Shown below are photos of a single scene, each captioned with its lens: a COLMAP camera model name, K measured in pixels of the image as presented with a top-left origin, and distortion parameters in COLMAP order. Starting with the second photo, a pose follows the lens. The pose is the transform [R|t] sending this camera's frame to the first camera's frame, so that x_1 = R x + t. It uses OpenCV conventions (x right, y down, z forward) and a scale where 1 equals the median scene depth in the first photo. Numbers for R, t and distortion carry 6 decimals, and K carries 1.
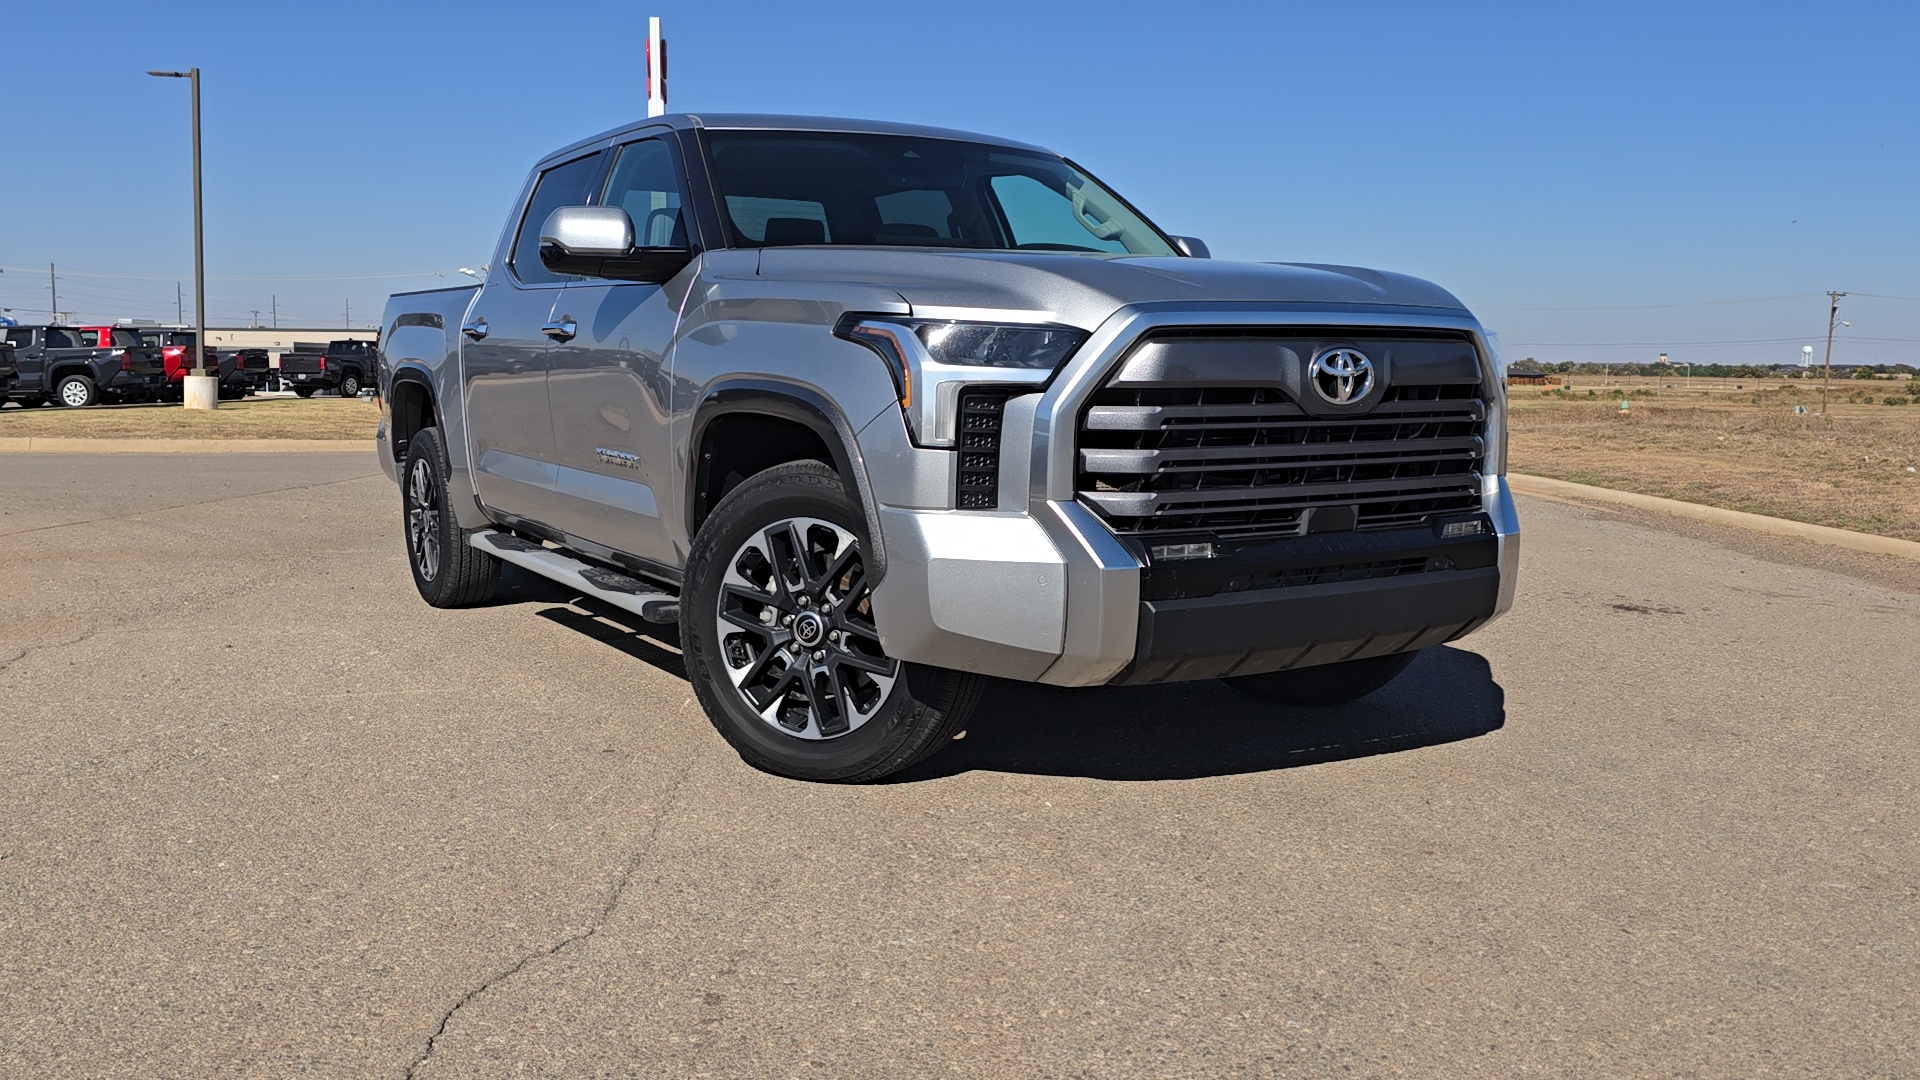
lens RADIAL K [[1649.2, 0, 936.3], [0, 1649.2, 526.2], [0, 0, 1]] dist [0.001408, -0.010162]
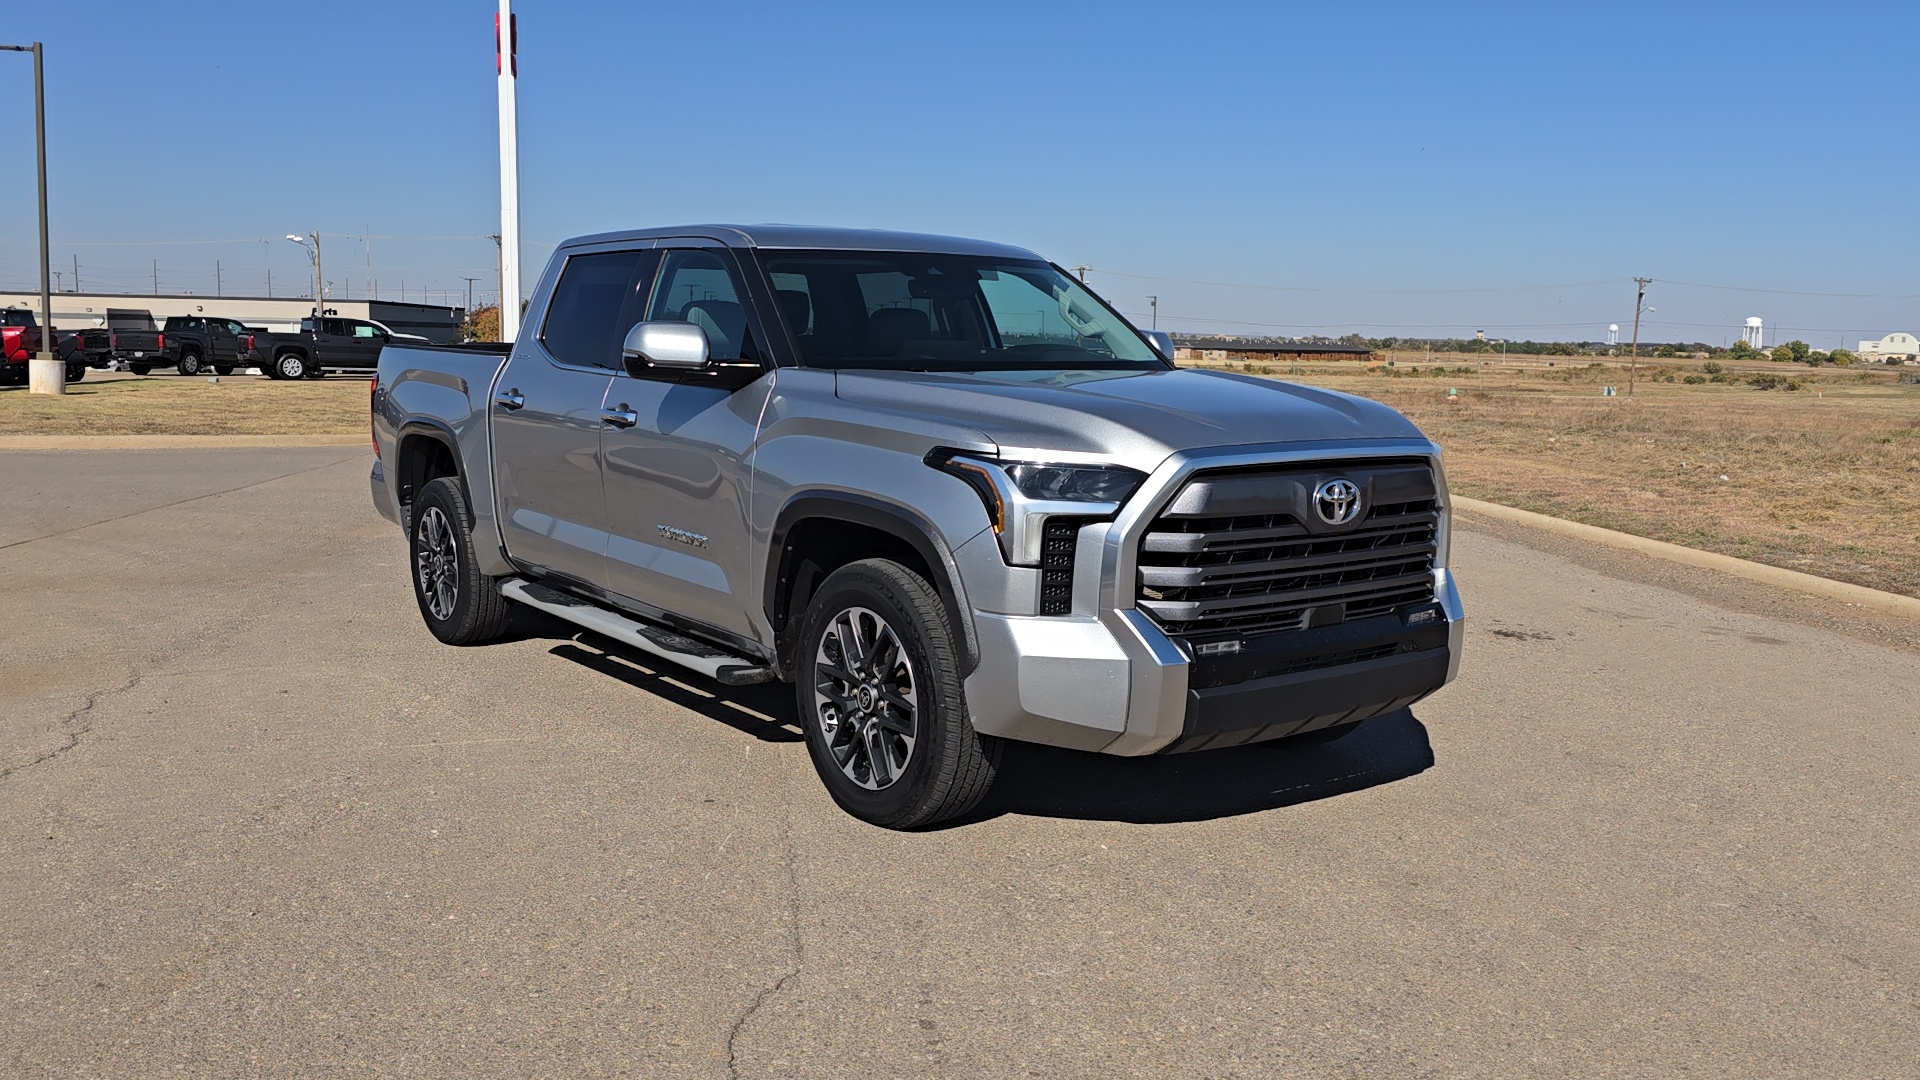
lens RADIAL K [[1596.7, 0, 960.0], [0, 1596.7, 540.0], [0, 0, 1]] dist [-0.001500, 0.008101]
pose [[0.995793, -0.003597, 0.091565, -0.136230], [0.002261, 0.999890, 0.014692, -0.072552], [-0.091608, -0.014423, 0.995691, -0.162552]]
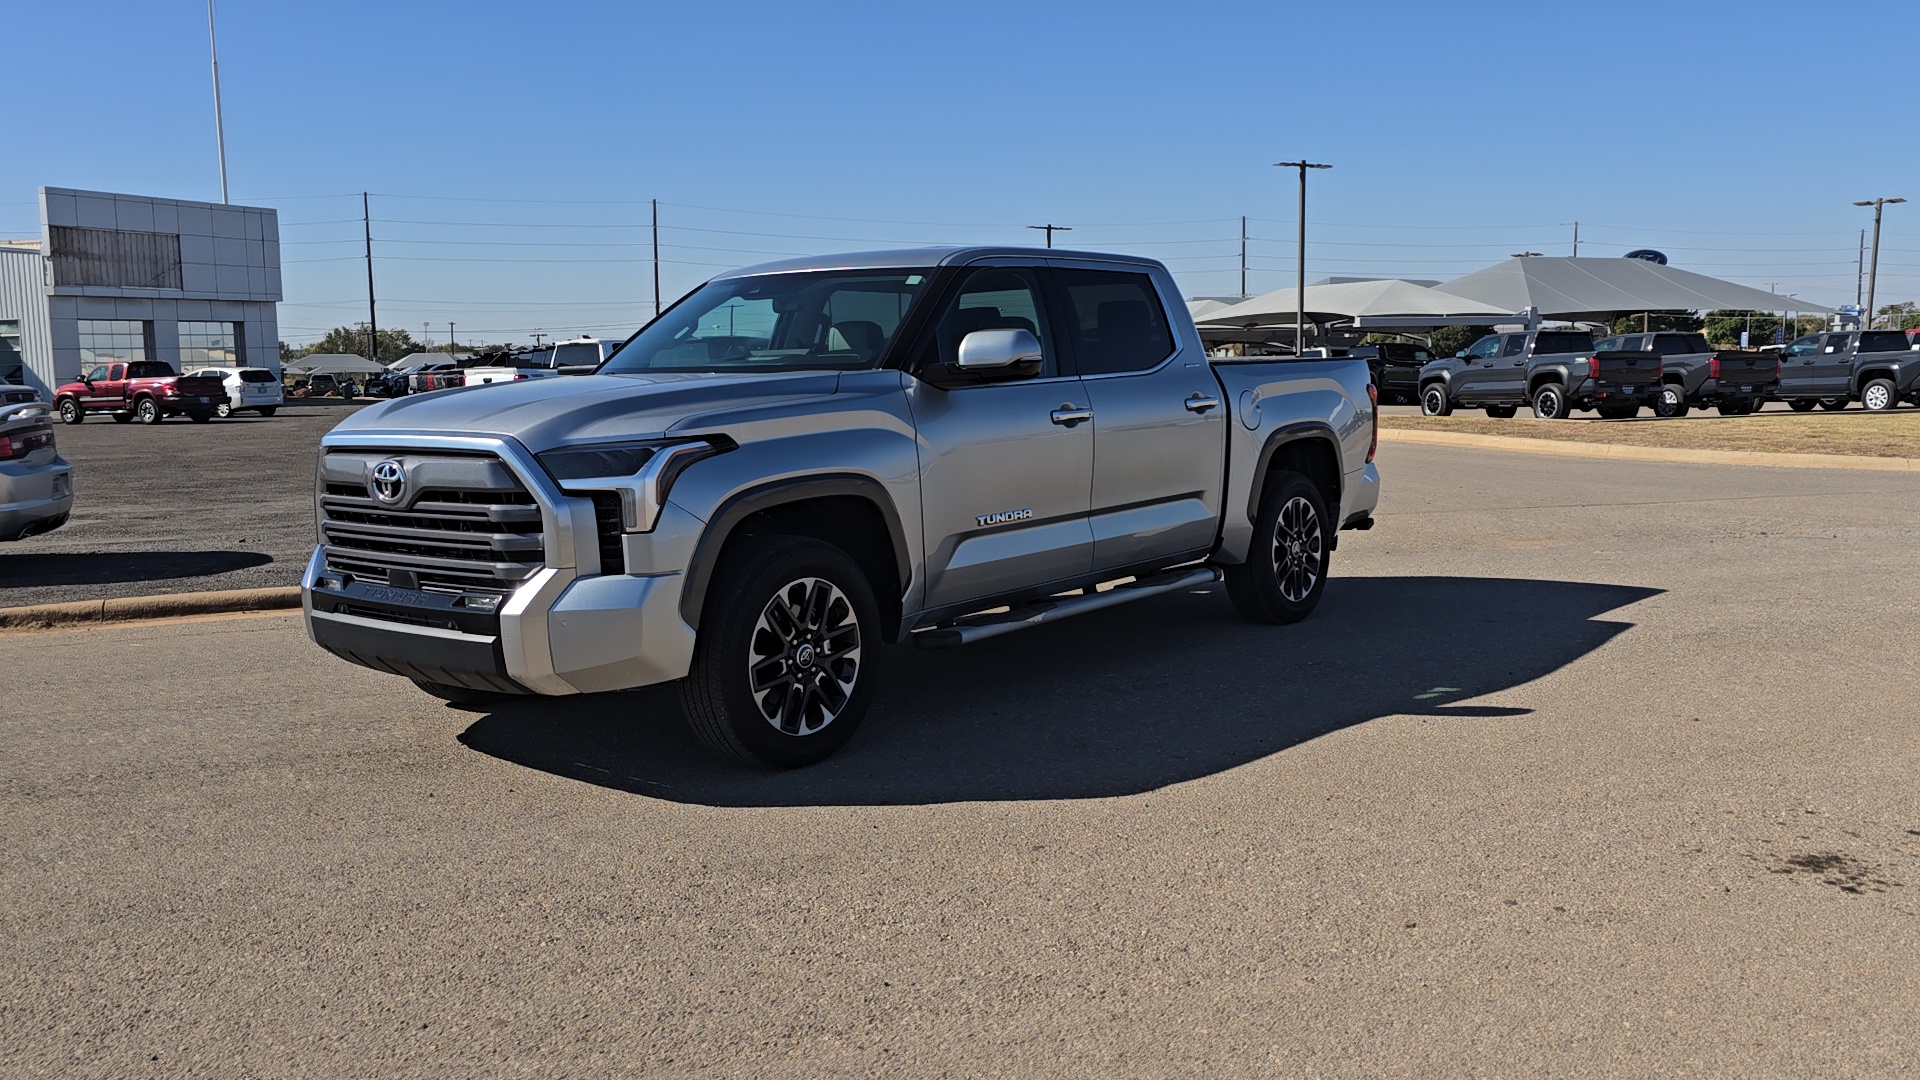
lens RADIAL K [[1596.7, 0, 960.0], [0, 1596.7, 540.0], [0, 0, 1]] dist [-0.001500, 0.008101]
pose [[0.336686, 0.091645, -0.937146, 1.583087], [-0.087654, 0.993981, 0.065711, -0.159902], [0.937528, 0.060021, 0.342693, 0.893793]]
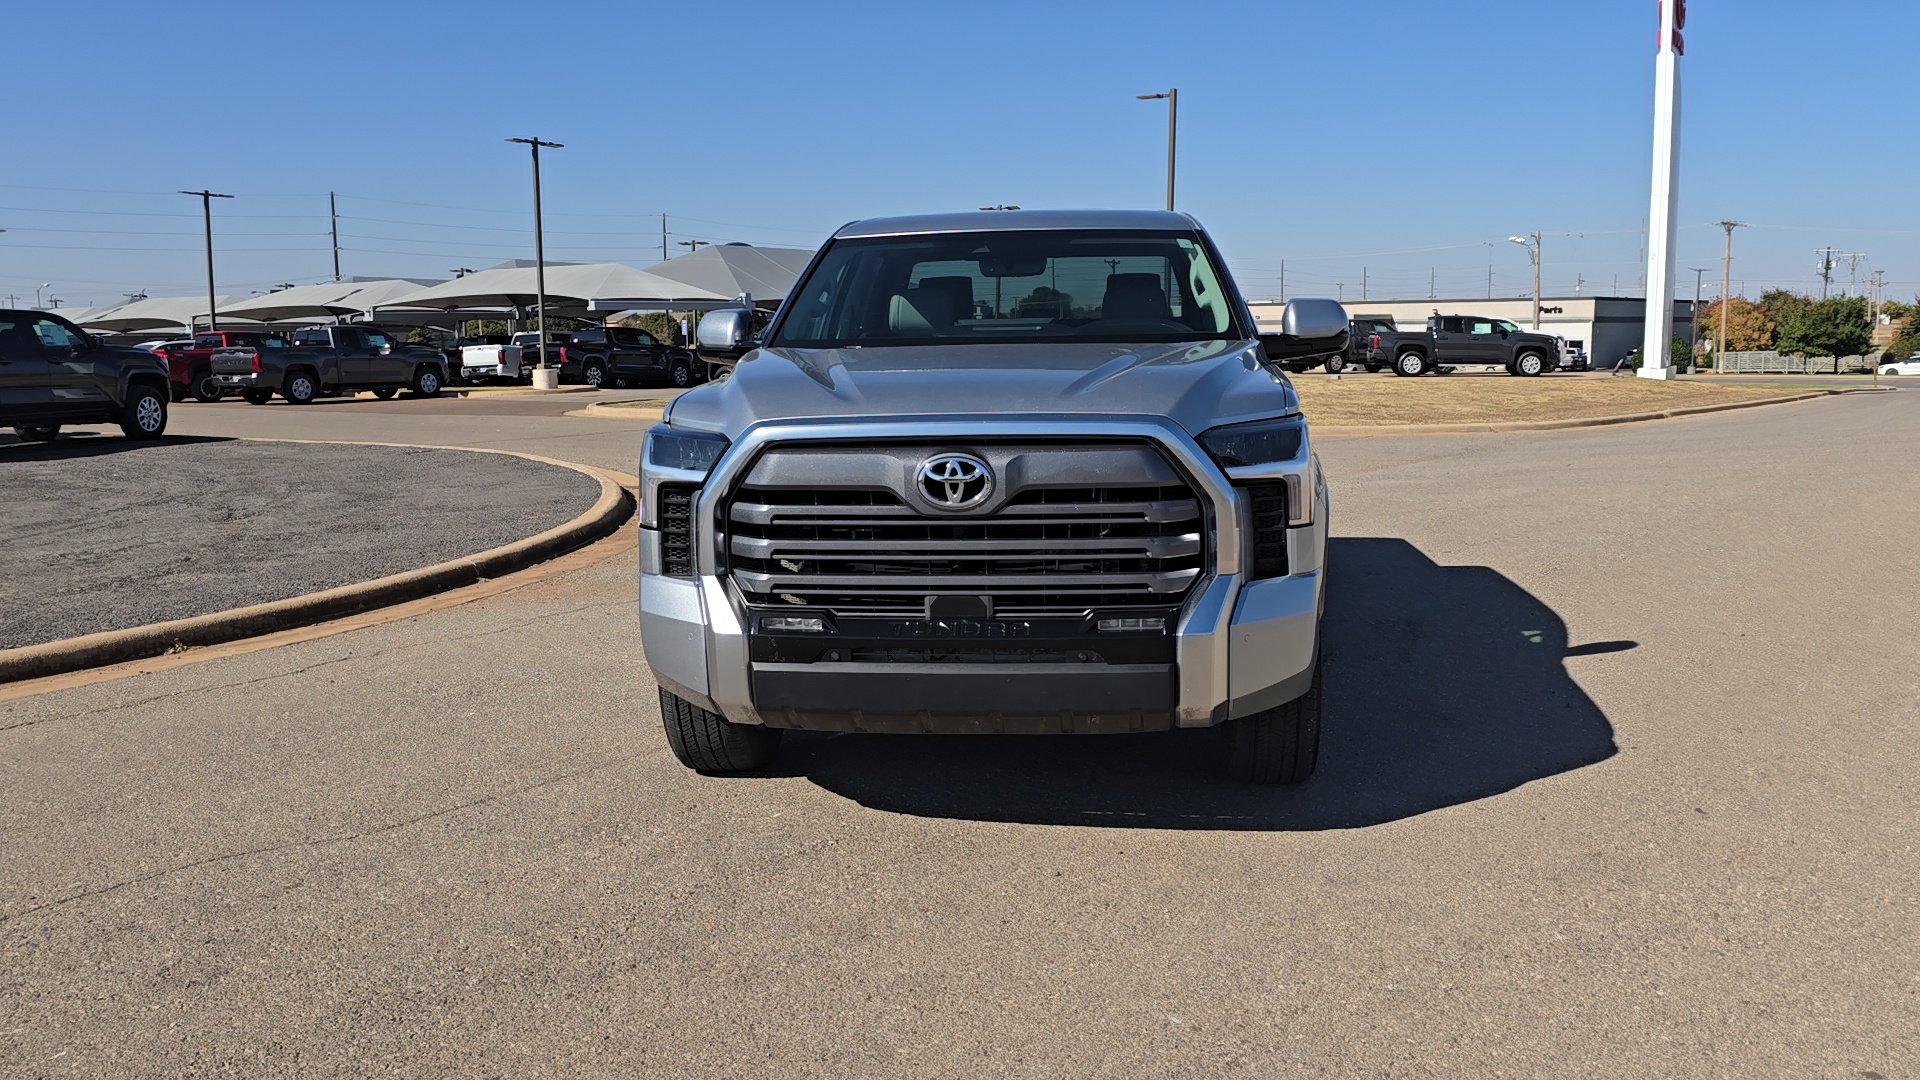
lens RADIAL K [[1596.7, 0, 960.0], [0, 1596.7, 540.0], [0, 0, 1]] dist [-0.001500, 0.008101]
pose [[0.790134, 0.060403, -0.609951, 0.829084], [-0.049696, 0.998169, 0.034472, -0.080256], [0.610916, 0.003075, 0.791689, 0.119234]]
